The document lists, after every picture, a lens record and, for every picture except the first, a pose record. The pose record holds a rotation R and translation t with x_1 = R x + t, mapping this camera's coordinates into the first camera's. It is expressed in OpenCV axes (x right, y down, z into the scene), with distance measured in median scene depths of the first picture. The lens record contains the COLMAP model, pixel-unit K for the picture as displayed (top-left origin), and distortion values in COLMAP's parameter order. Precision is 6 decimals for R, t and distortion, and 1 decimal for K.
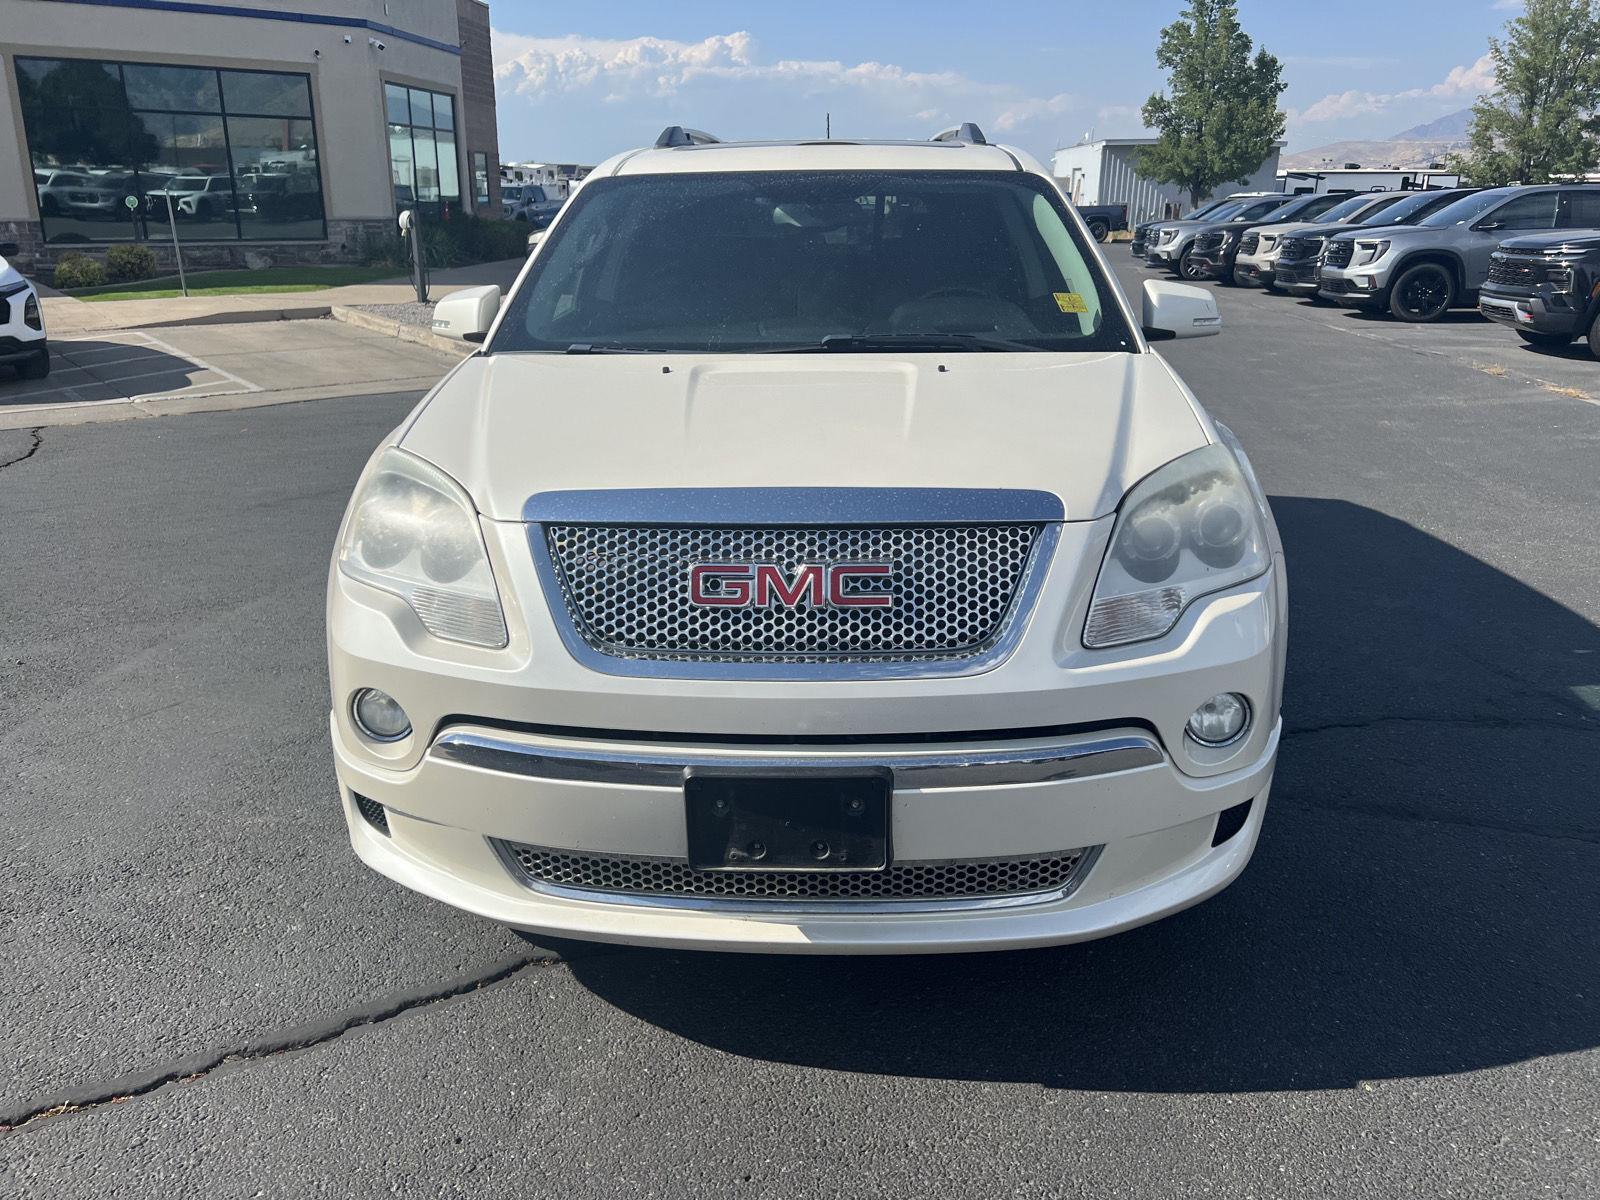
lens RADIAL K [[1195.8, 0, 804.8], [0, 1195.8, 598.1], [0, 0, 1]] dist [0.052621, -0.061331]
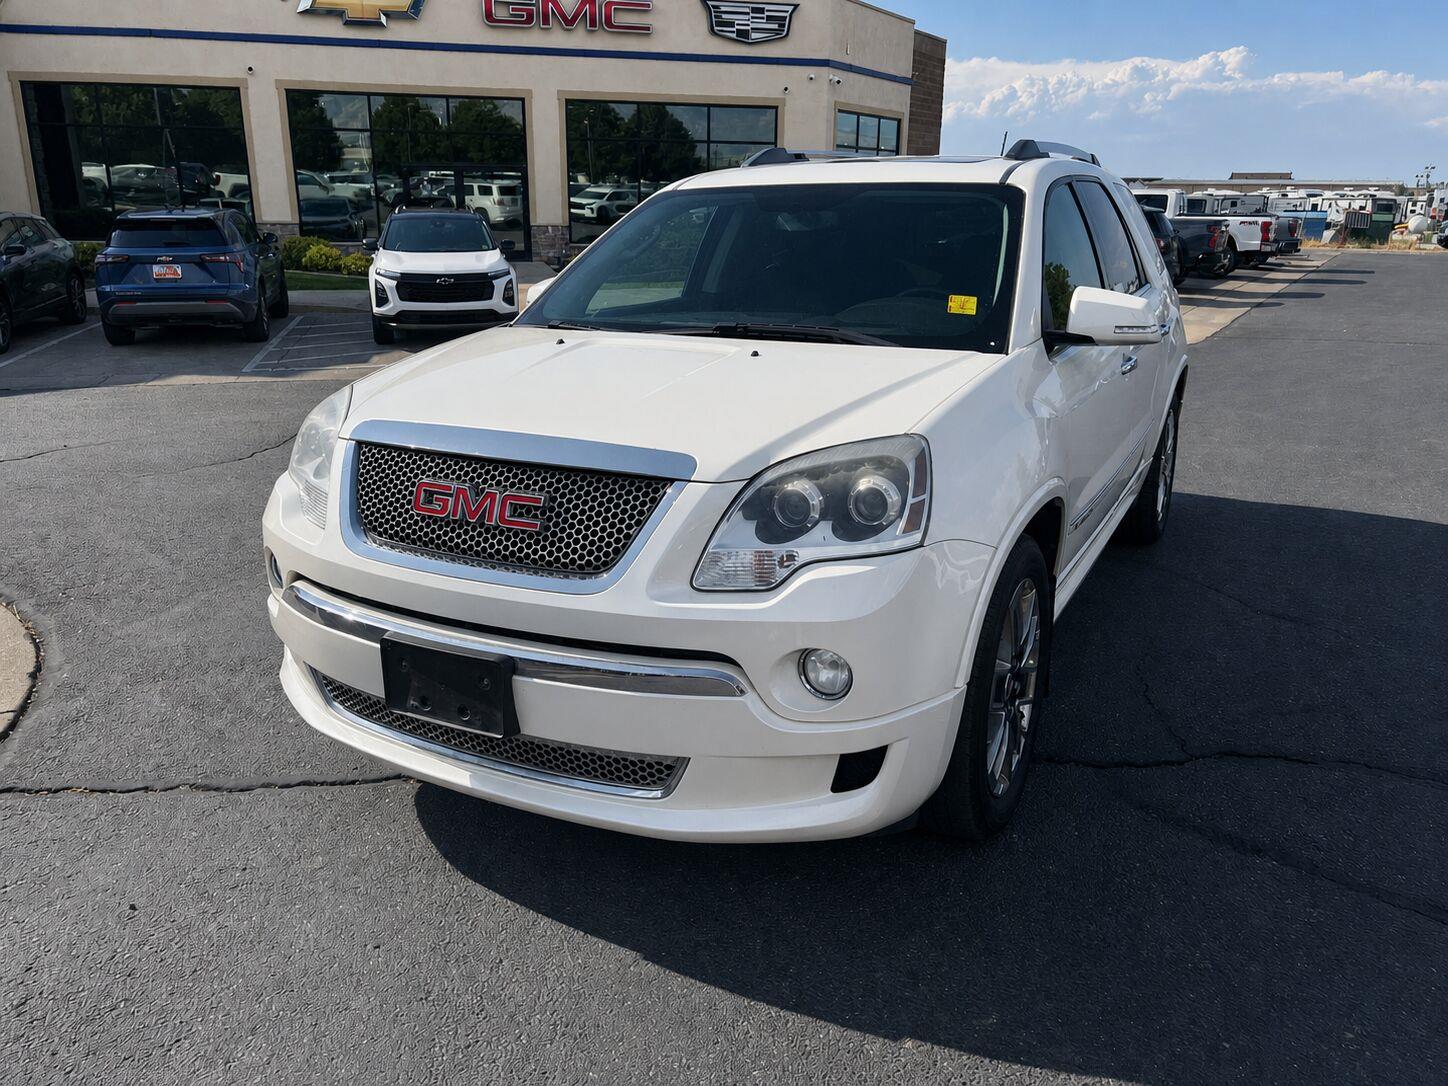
lens RADIAL K [[1082.2, 0, 728.4], [0, 1082.2, 541.2], [0, 0, 1]] dist [0.052621, -0.061331]
pose [[0.904370, 0.128260, -0.407020, 0.685850], [-0.137873, 0.990433, 0.005760, -0.015618], [0.403865, 0.050907, 0.913401, 0.042673]]
